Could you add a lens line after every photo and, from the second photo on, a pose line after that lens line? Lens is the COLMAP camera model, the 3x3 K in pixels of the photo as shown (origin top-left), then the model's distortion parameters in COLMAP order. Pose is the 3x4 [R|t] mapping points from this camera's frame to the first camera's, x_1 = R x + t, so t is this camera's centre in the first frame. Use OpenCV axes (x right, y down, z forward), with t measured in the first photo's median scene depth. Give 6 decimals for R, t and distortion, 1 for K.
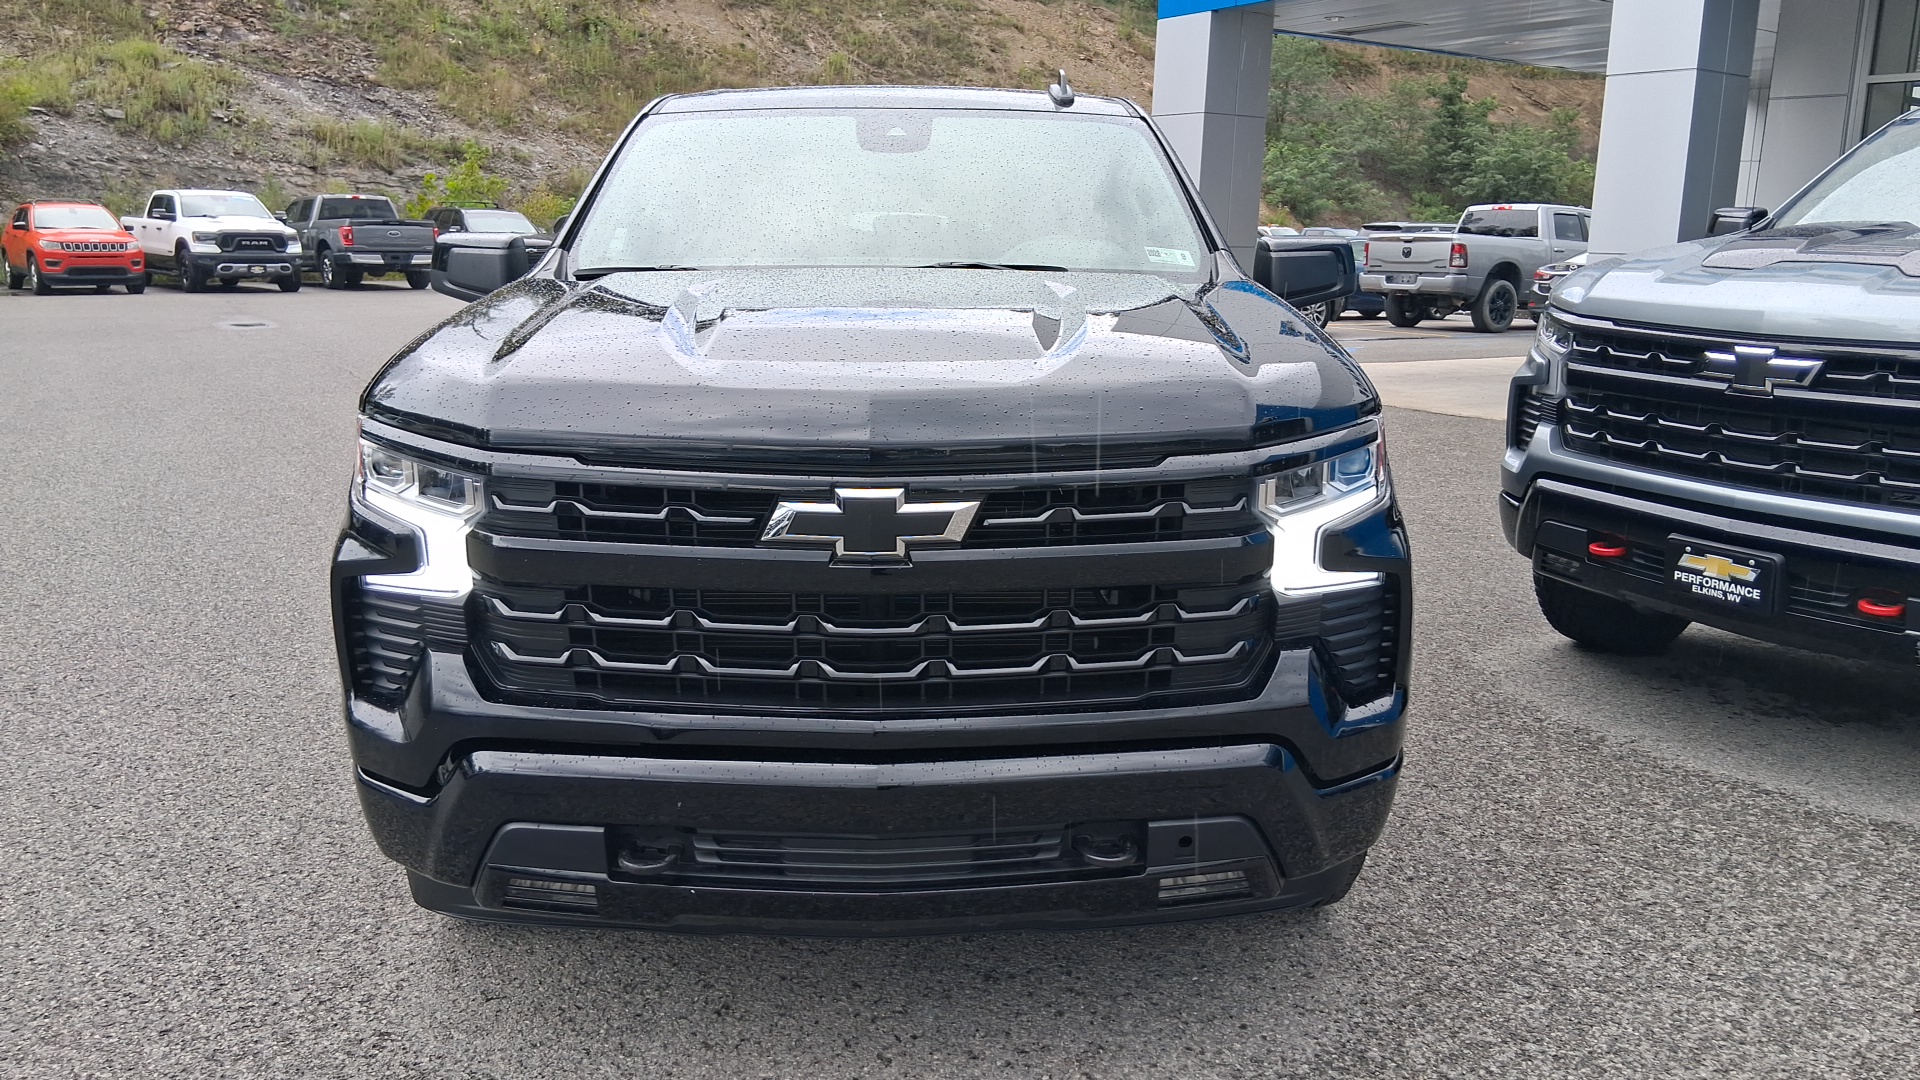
lens RADIAL K [[1475.2, 0, 960.0], [0, 1475.2, 540.0], [0, 0, 1]] dist [0.078958, -0.174432]
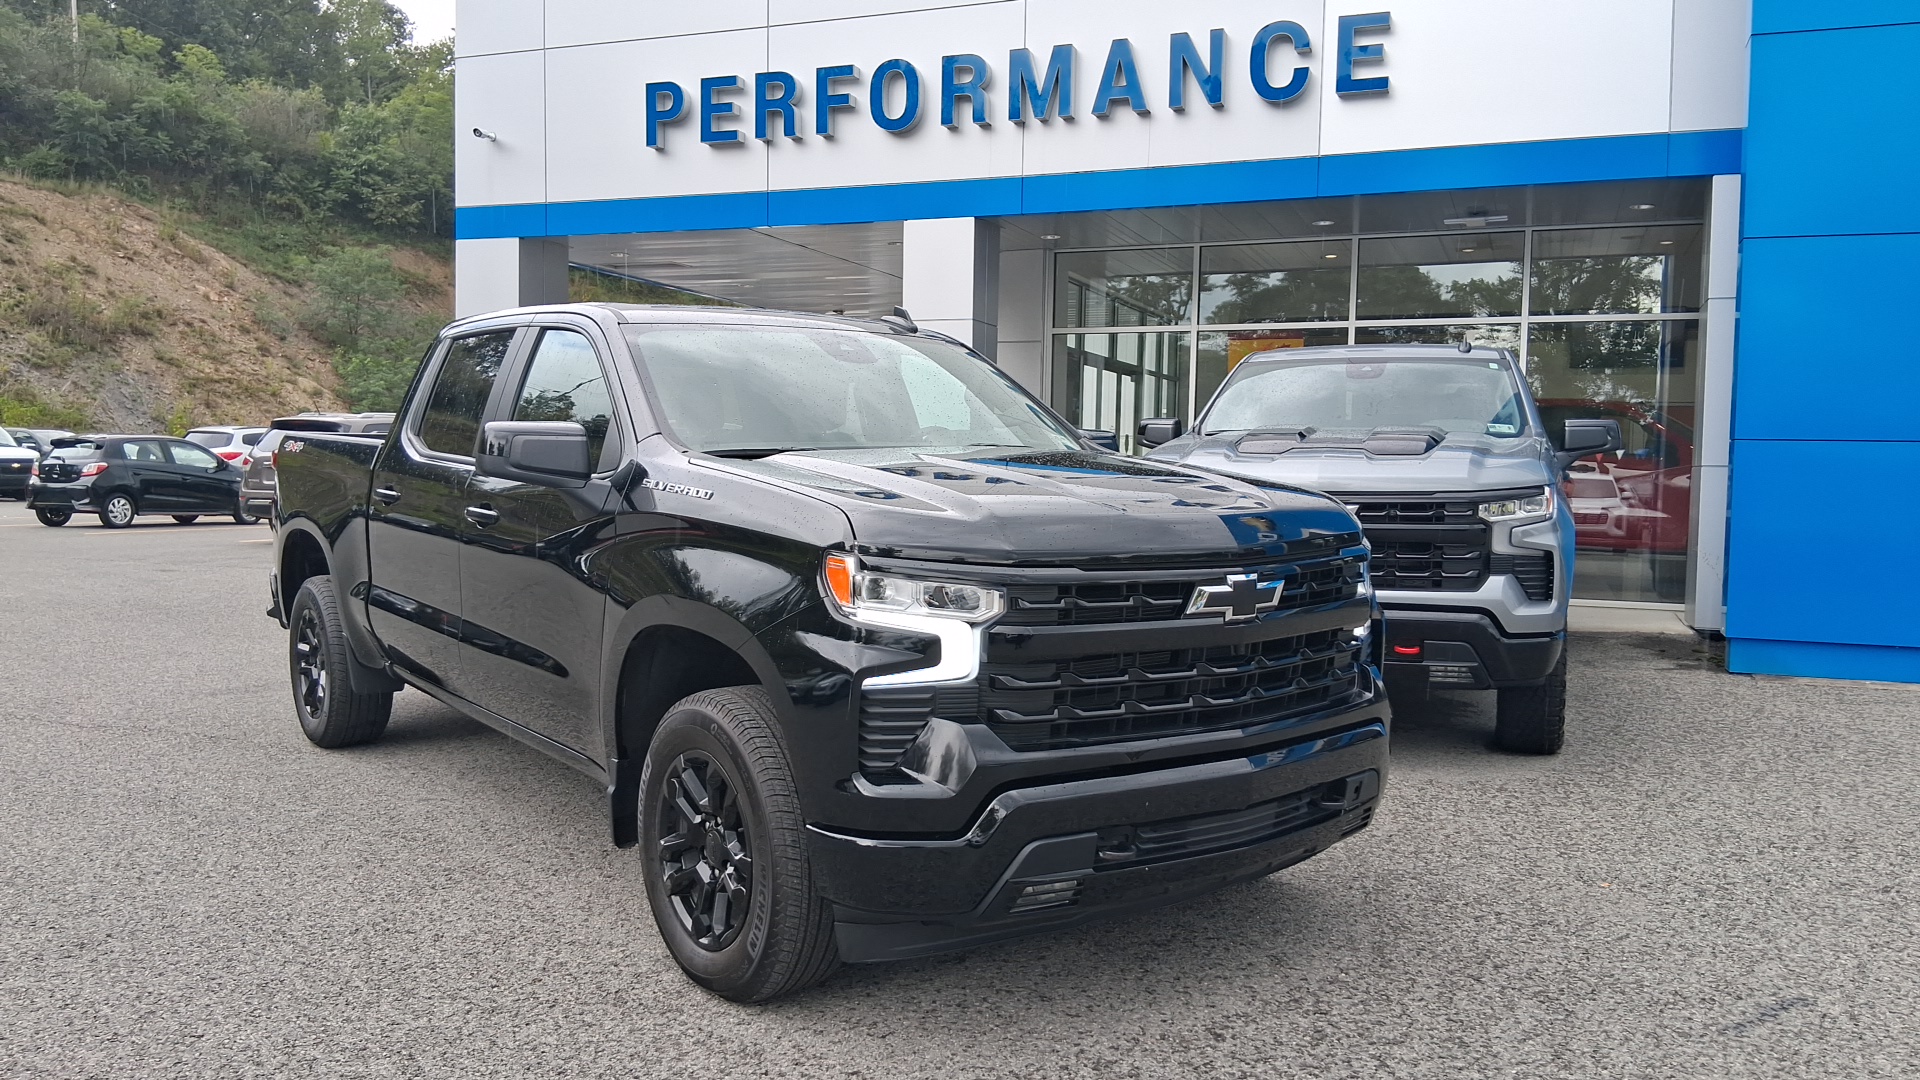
lens RADIAL K [[1475.2, 0, 960.0], [0, 1475.2, 540.0], [0, 0, 1]] dist [0.078958, -0.174432]
pose [[0.794858, -0.032665, 0.605915, -1.146695], [0.118203, 0.987756, -0.101812, 0.048655], [-0.595171, 0.152547, 0.788988, -0.056961]]
